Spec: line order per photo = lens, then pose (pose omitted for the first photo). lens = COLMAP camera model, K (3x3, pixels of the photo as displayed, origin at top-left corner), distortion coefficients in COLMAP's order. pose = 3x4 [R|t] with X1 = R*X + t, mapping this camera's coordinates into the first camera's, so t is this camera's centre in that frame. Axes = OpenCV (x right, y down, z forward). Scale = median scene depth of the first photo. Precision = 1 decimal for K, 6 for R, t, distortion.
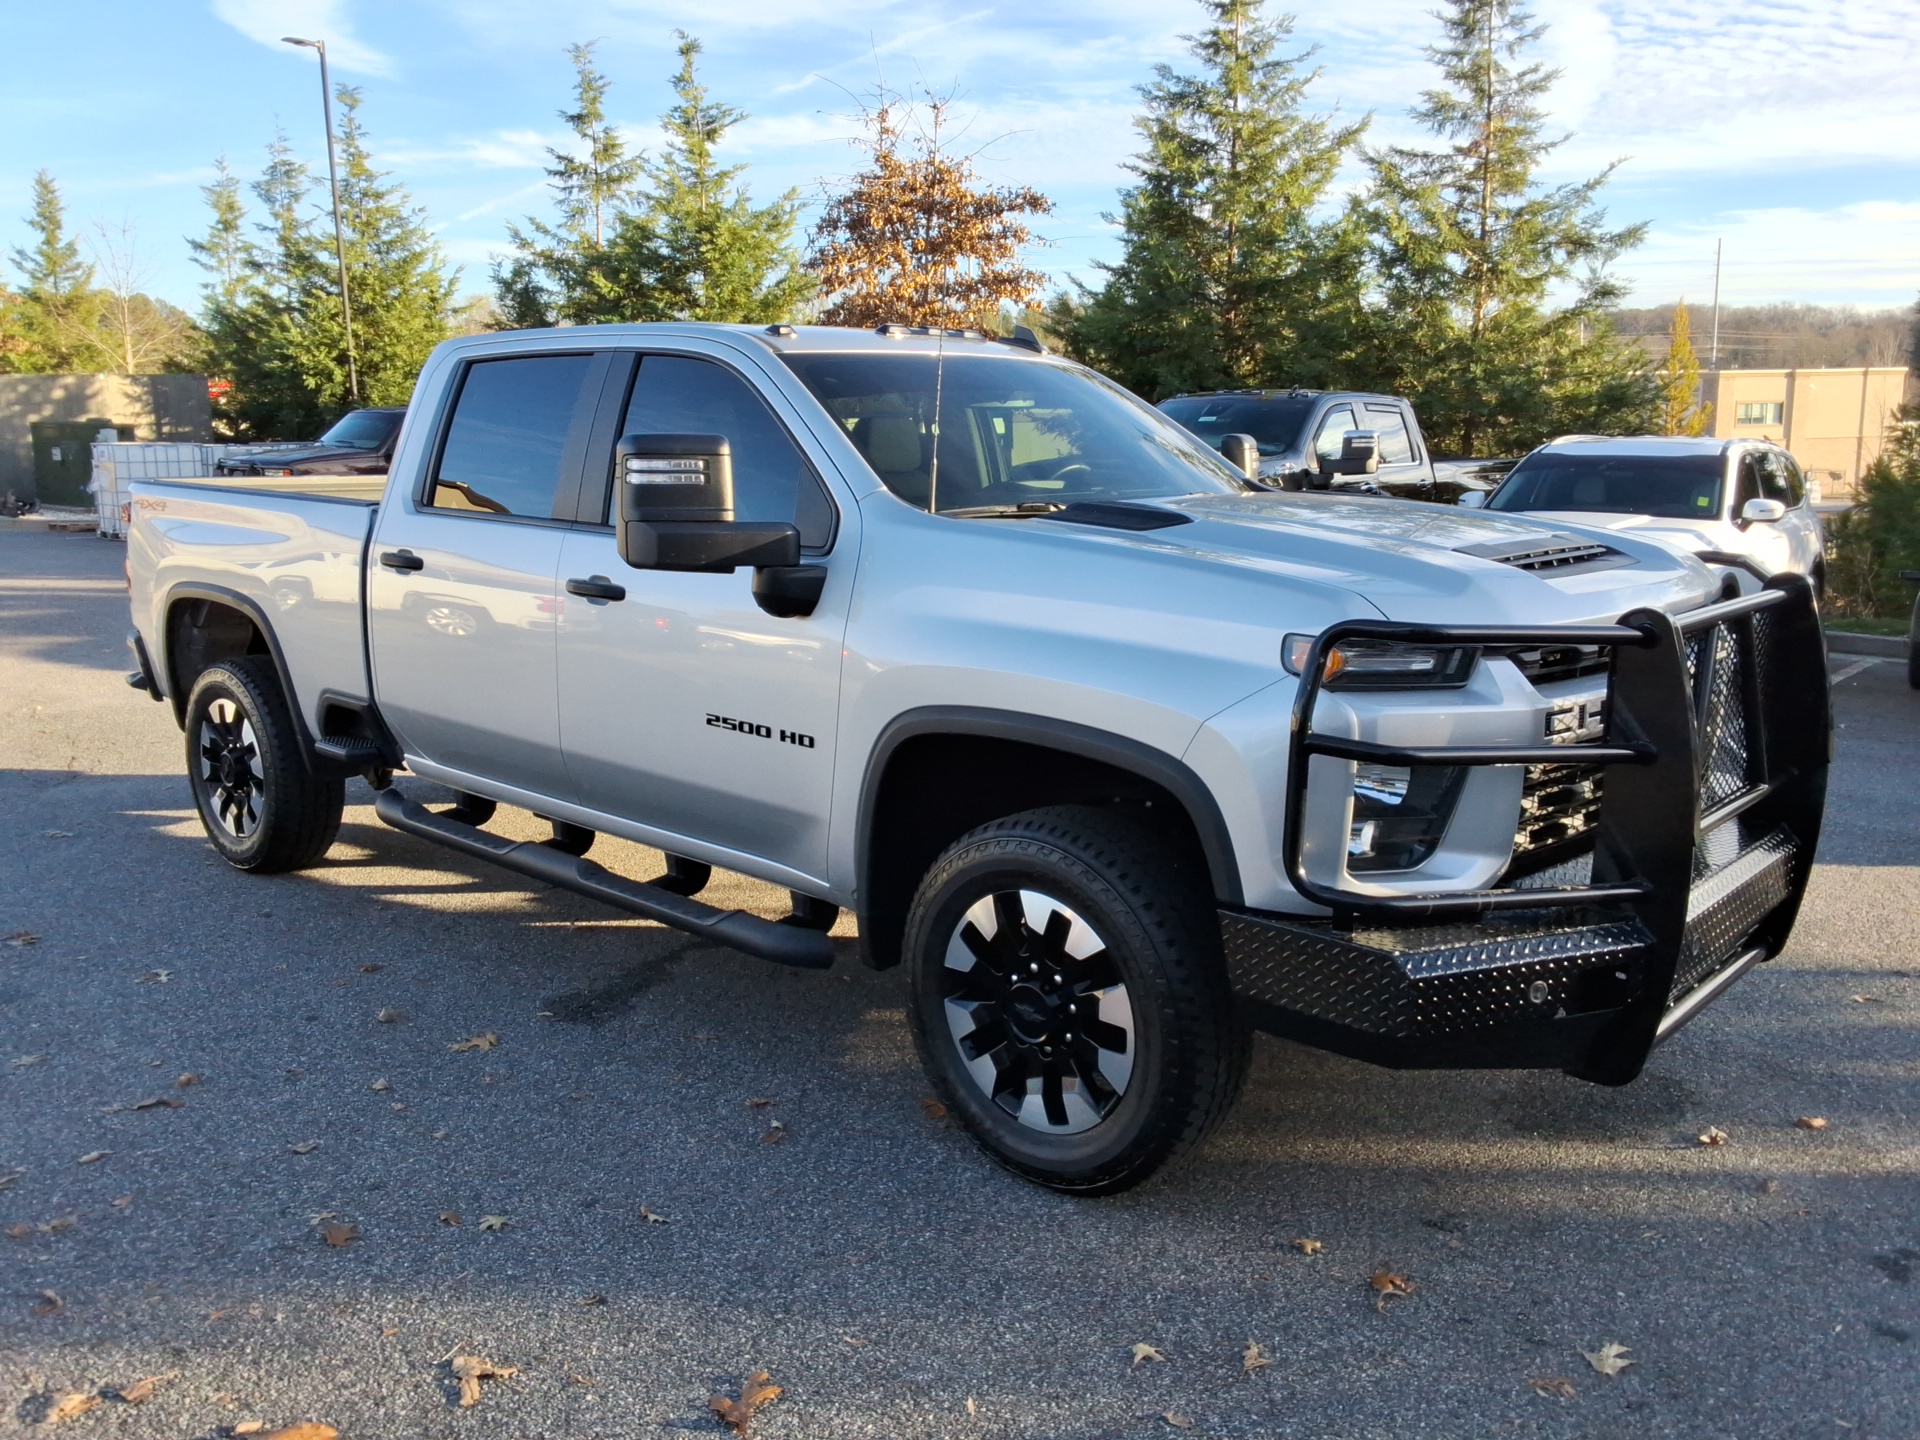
lens RADIAL K [[1542.4, 0, 977.6], [0, 1542.4, 714.5], [0, 0, 1]] dist [0.104874, -0.149704]
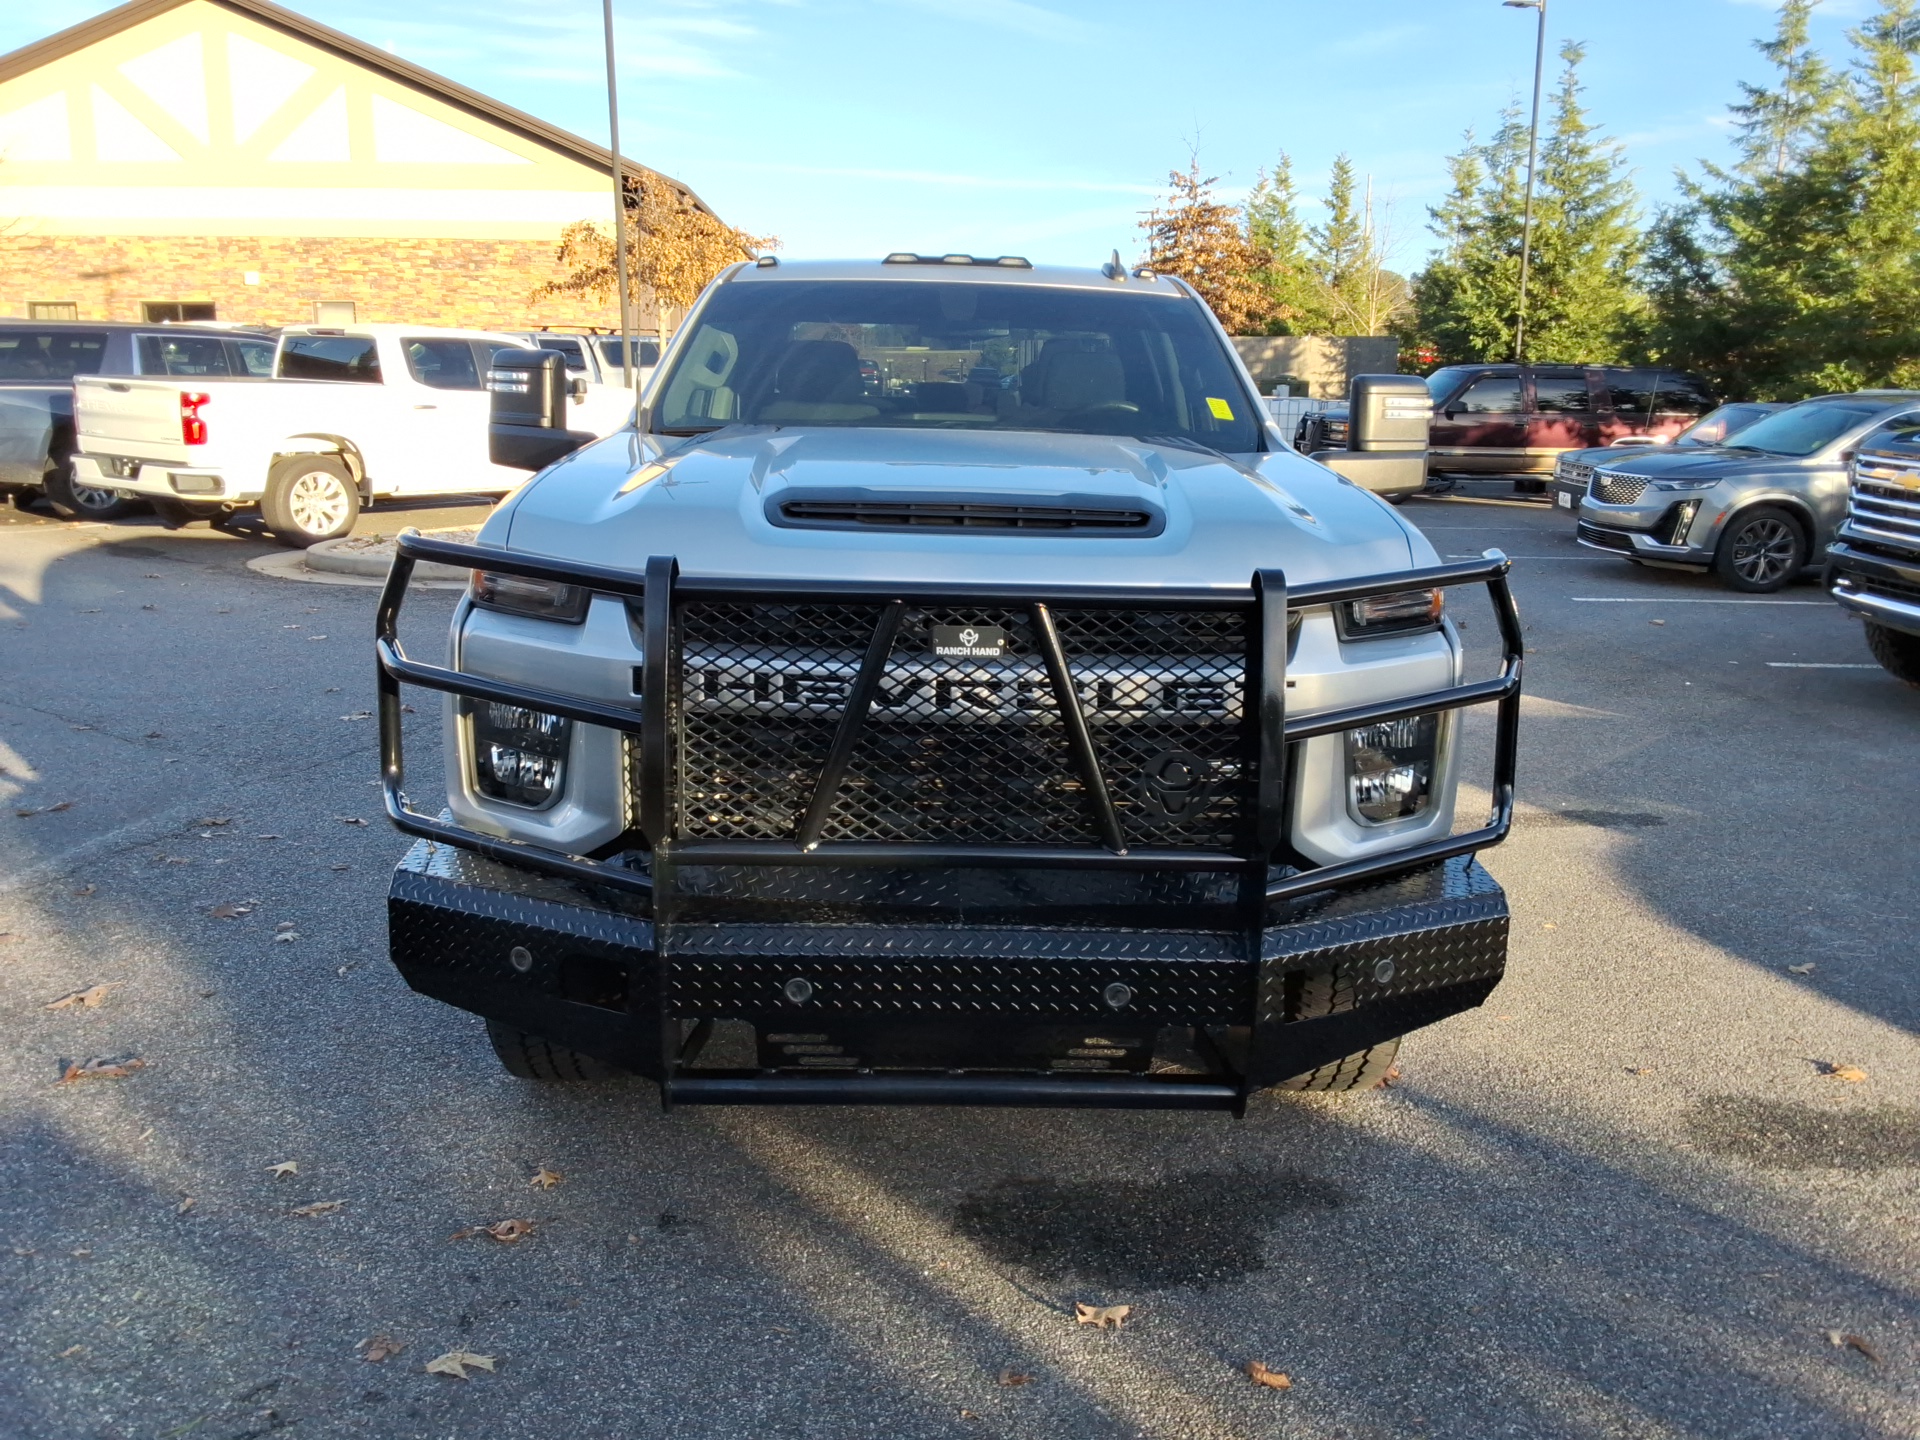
lens RADIAL K [[1542.4, 0, 972.0], [0, 1542.4, 723.2], [0, 0, 1]] dist [0.104874, -0.149704]
pose [[0.681026, 0.177609, -0.710393, 0.122637], [-0.158985, 0.982861, 0.093318, -0.008961], [0.714792, 0.049390, 0.697591, 0.057665]]
